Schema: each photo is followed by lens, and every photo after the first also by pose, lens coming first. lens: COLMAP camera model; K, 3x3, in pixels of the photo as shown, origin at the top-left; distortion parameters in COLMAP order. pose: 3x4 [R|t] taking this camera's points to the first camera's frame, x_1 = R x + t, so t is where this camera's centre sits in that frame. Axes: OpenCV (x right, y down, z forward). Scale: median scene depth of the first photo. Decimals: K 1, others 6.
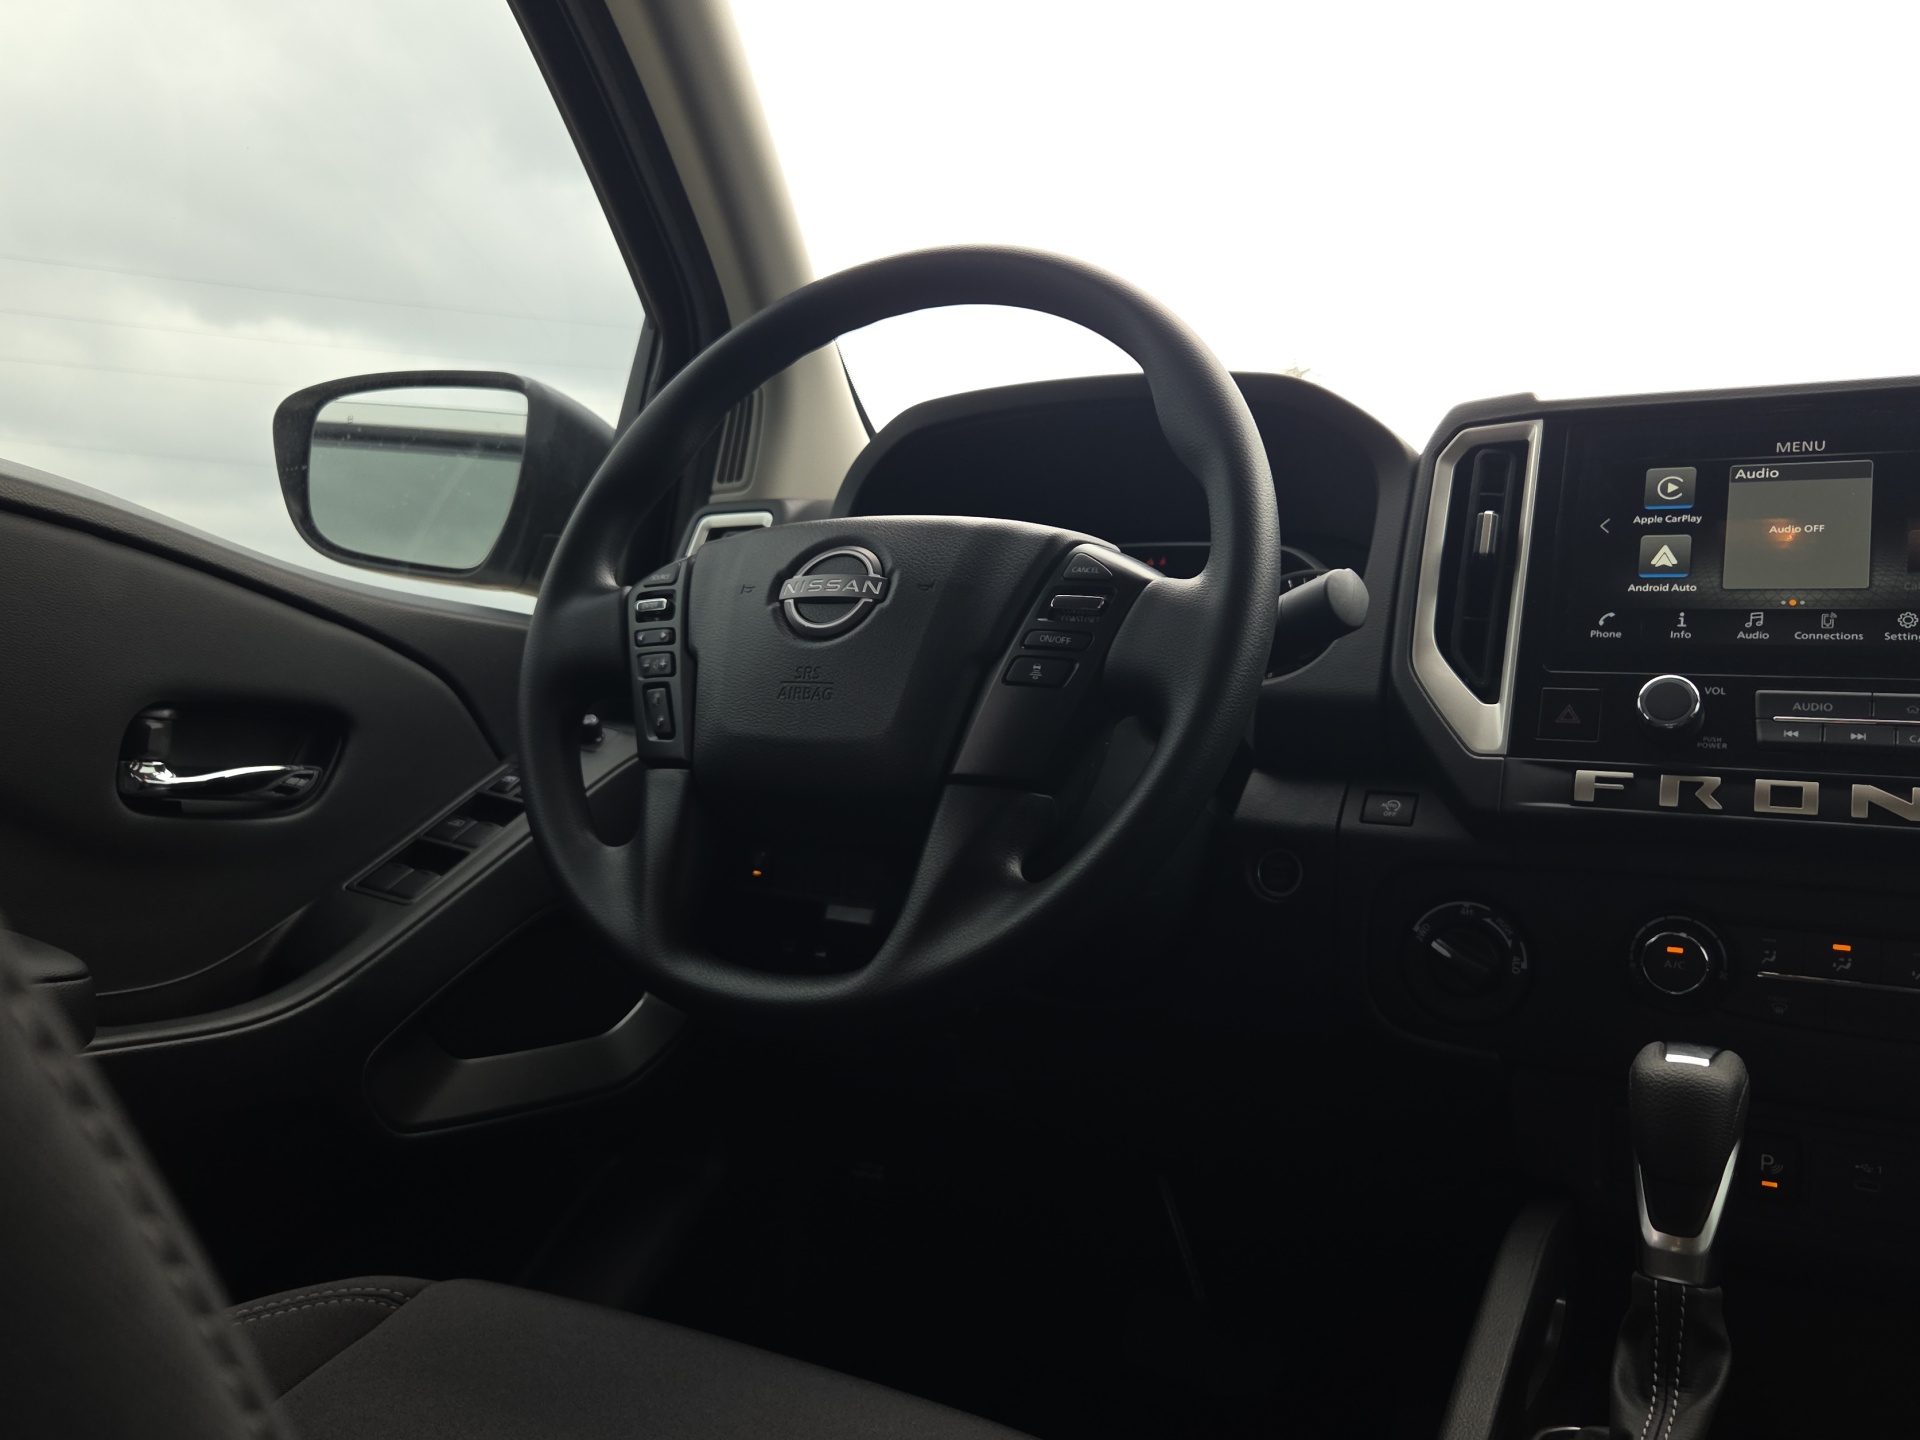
lens RADIAL K [[1580.2, 0, 964.6], [0, 1580.2, 701.8], [0, 0, 1]] dist [0.071772, -0.079407]
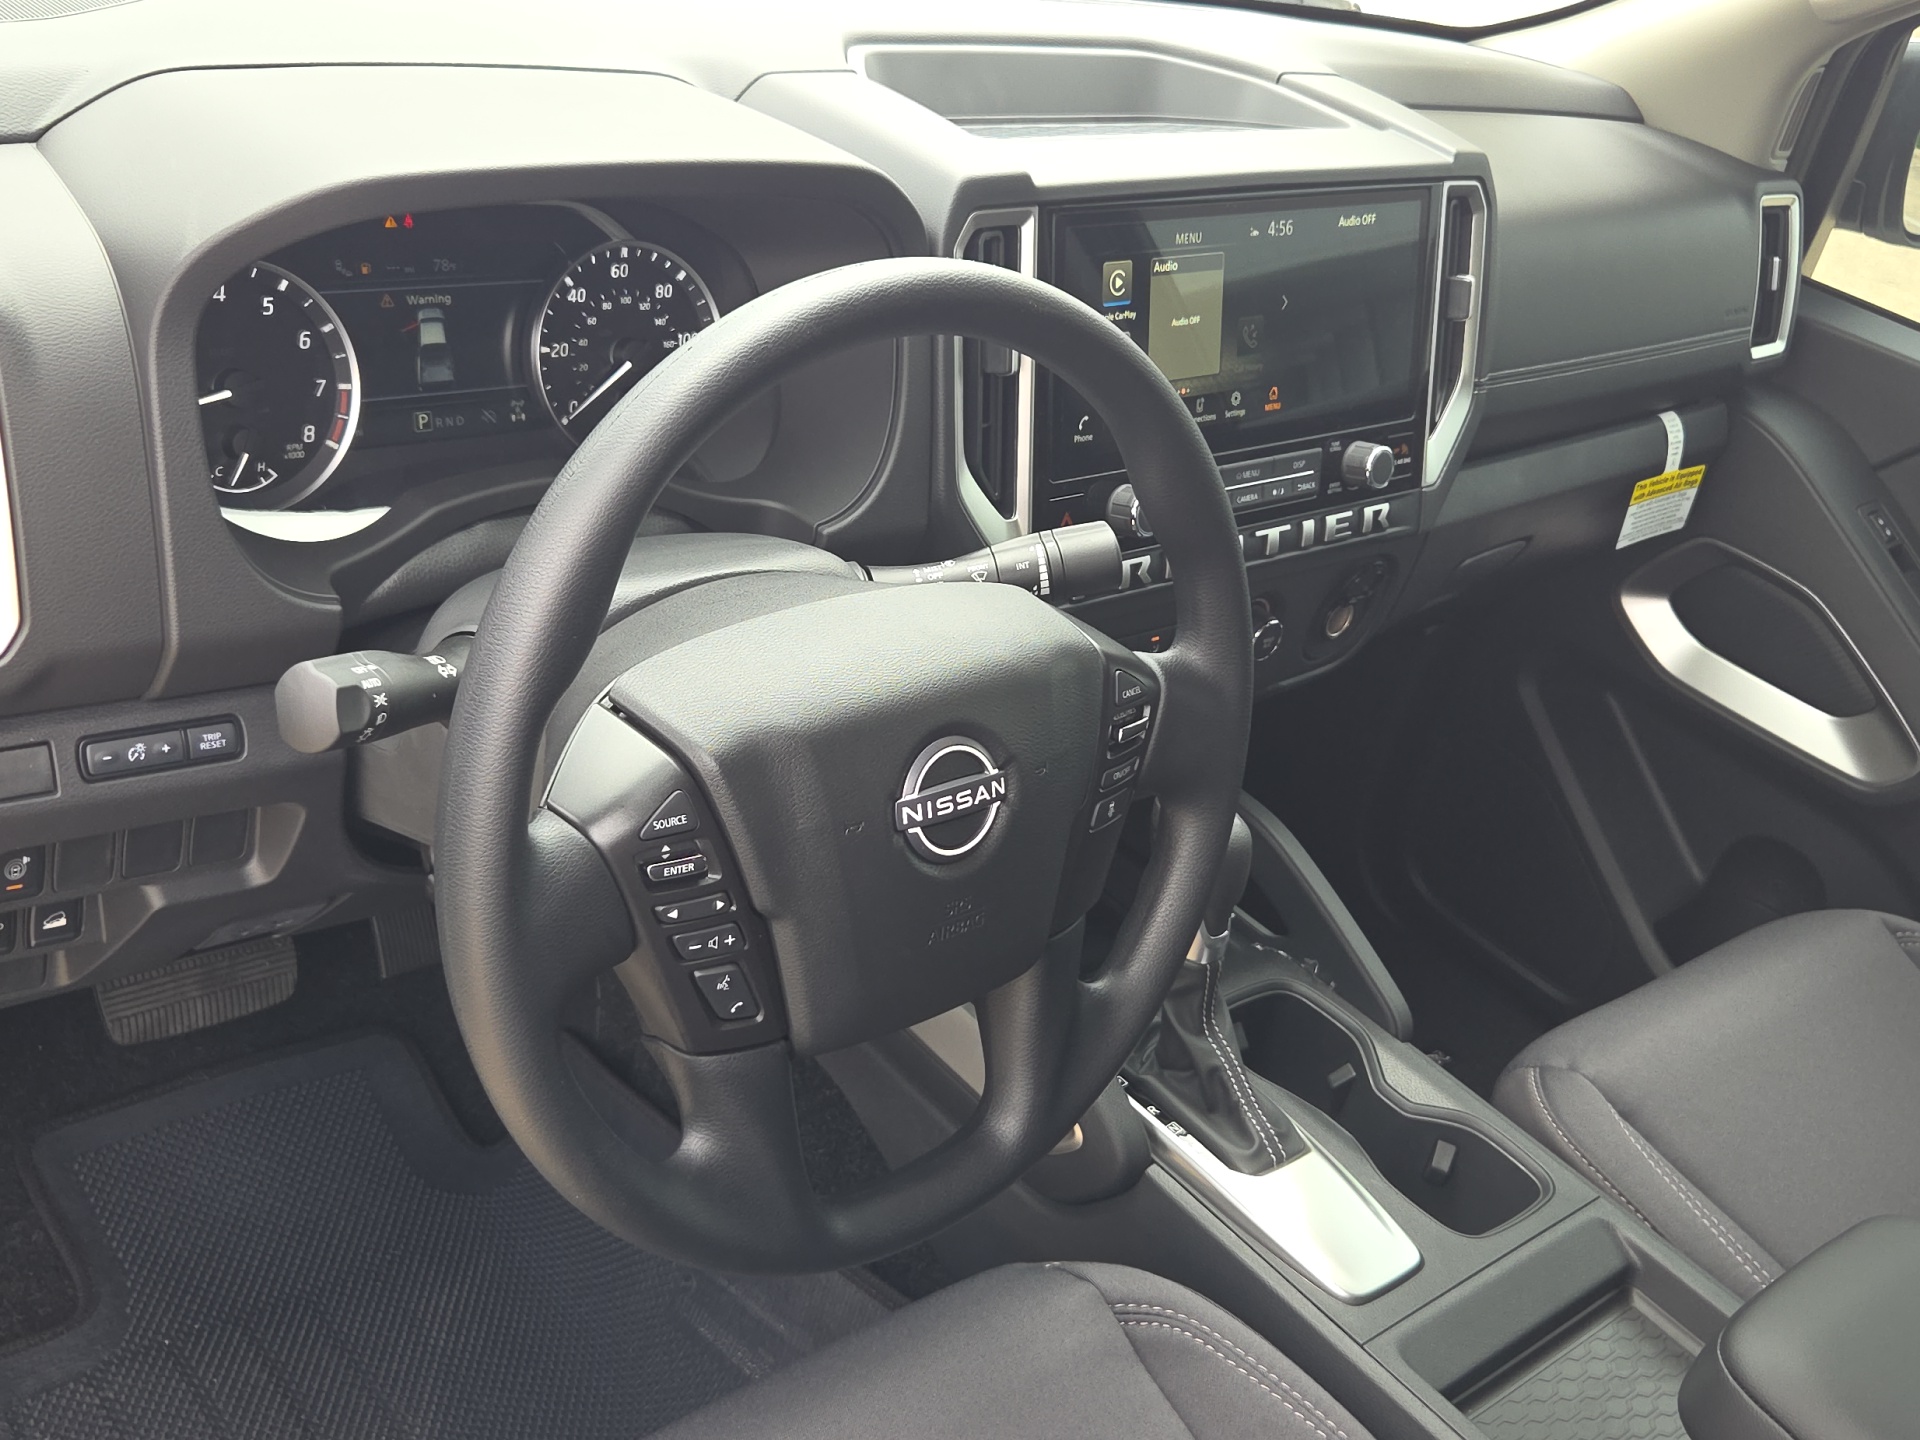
lens RADIAL K [[2122.0, 0, 959.1], [0, 2122.0, 701.0], [0, 0, 1]] dist [0.073898, -0.017762]
pose [[0.342012, -0.454009, 0.822741, -0.946503], [-0.229495, 0.808672, 0.541647, -0.695922], [-0.911241, -0.374065, 0.172383, 0.797868]]
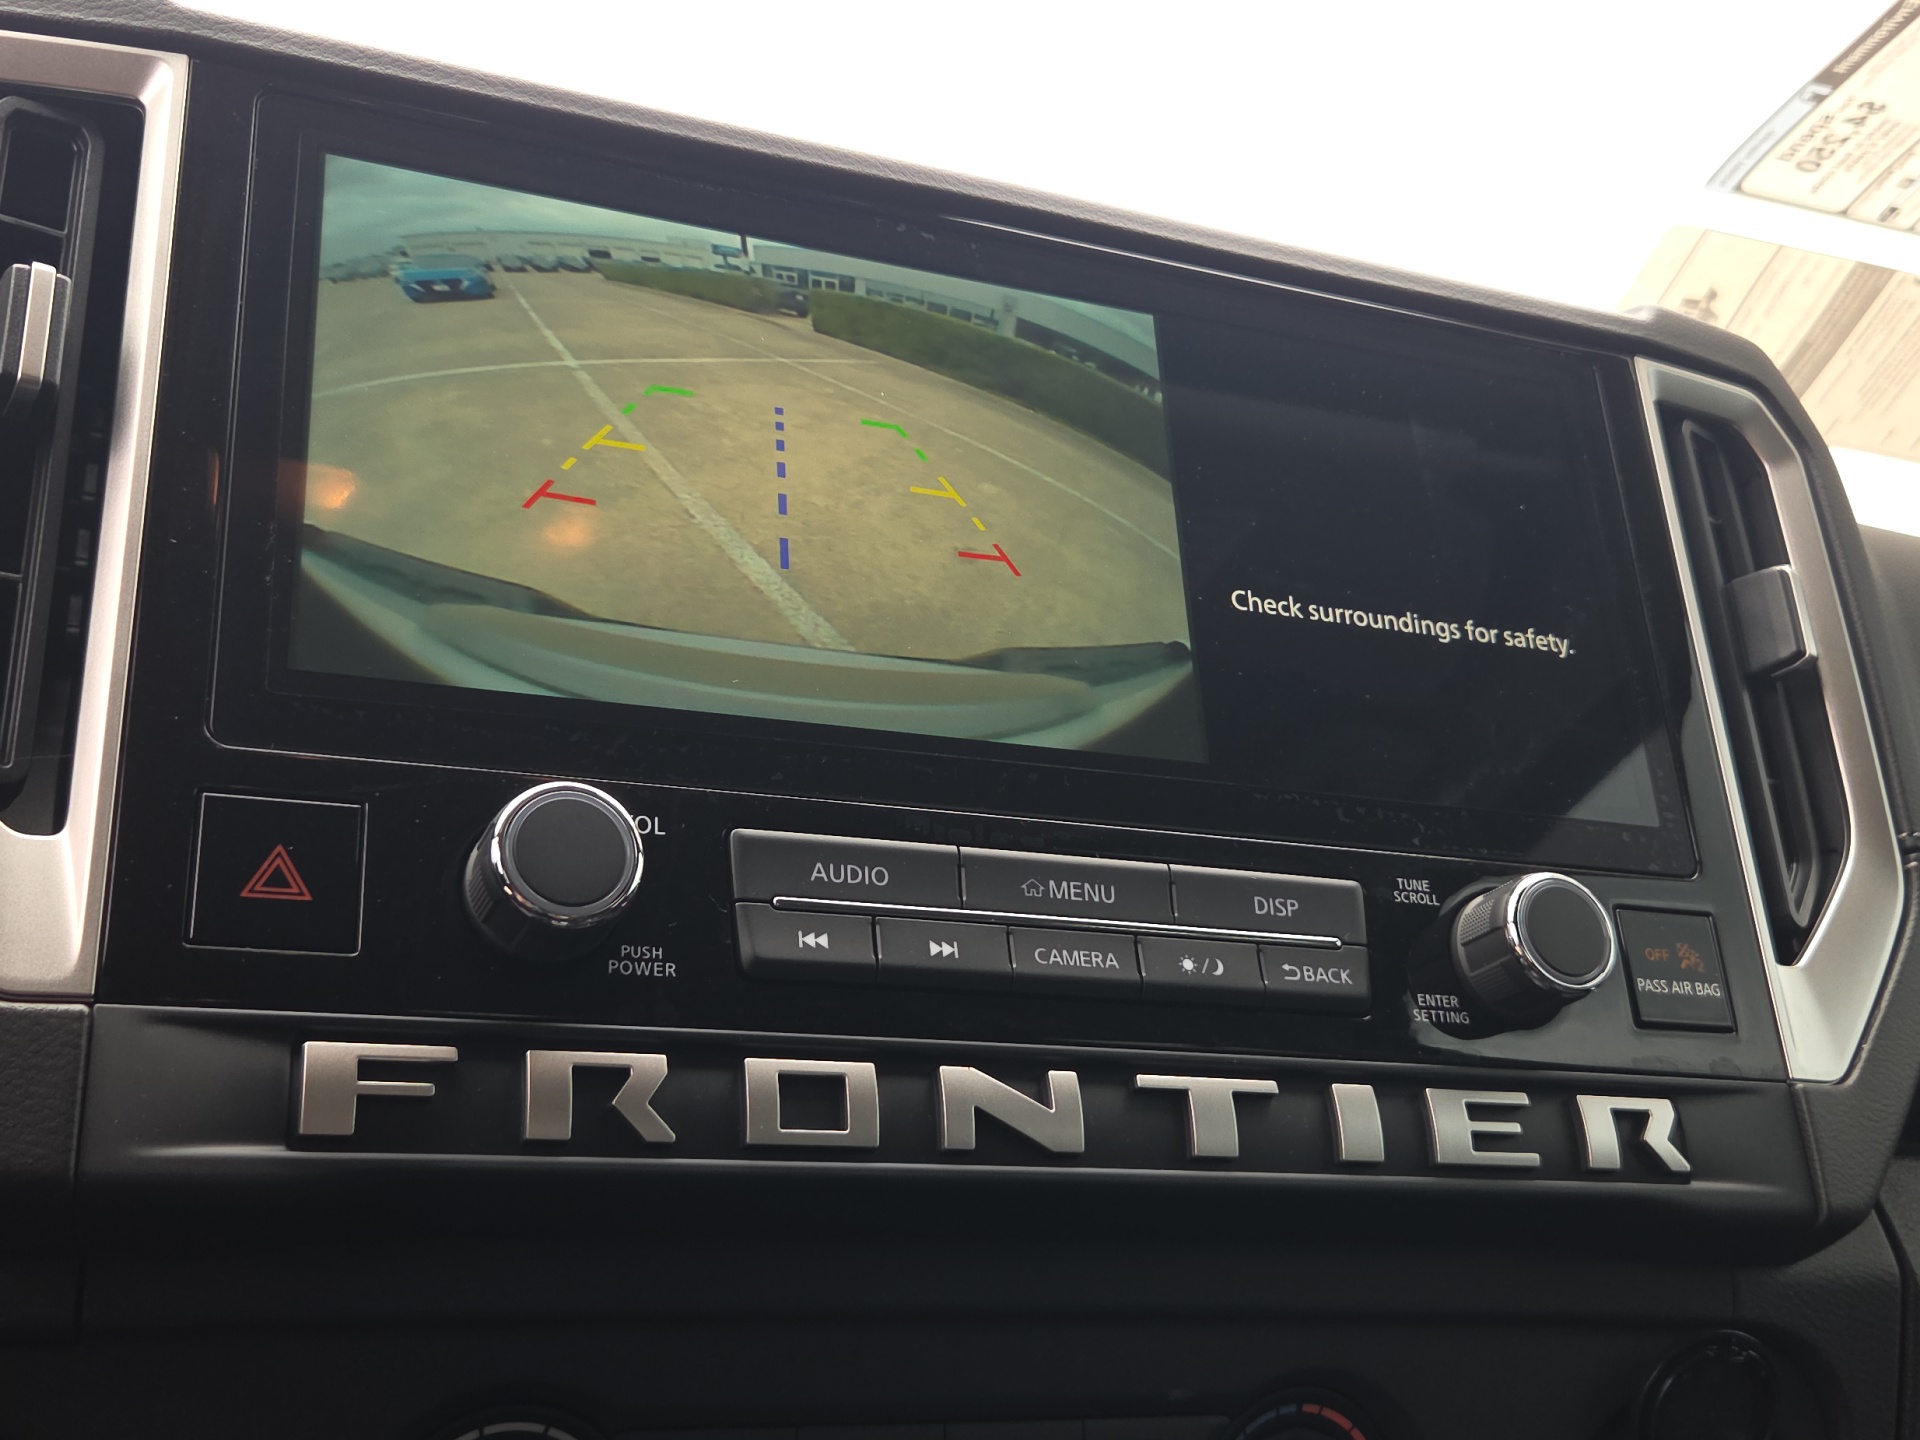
lens RADIAL K [[2158.5, 0, 959.9], [0, 2158.5, 697.0], [0, 0, 1]] dist [0.085170, -0.153731]
pose [[0.619331, 0.075851, 0.781457, 0.101472], [-0.056288, 0.997051, -0.052167, -0.014824], [-0.783109, -0.011678, 0.621774, 0.611822]]
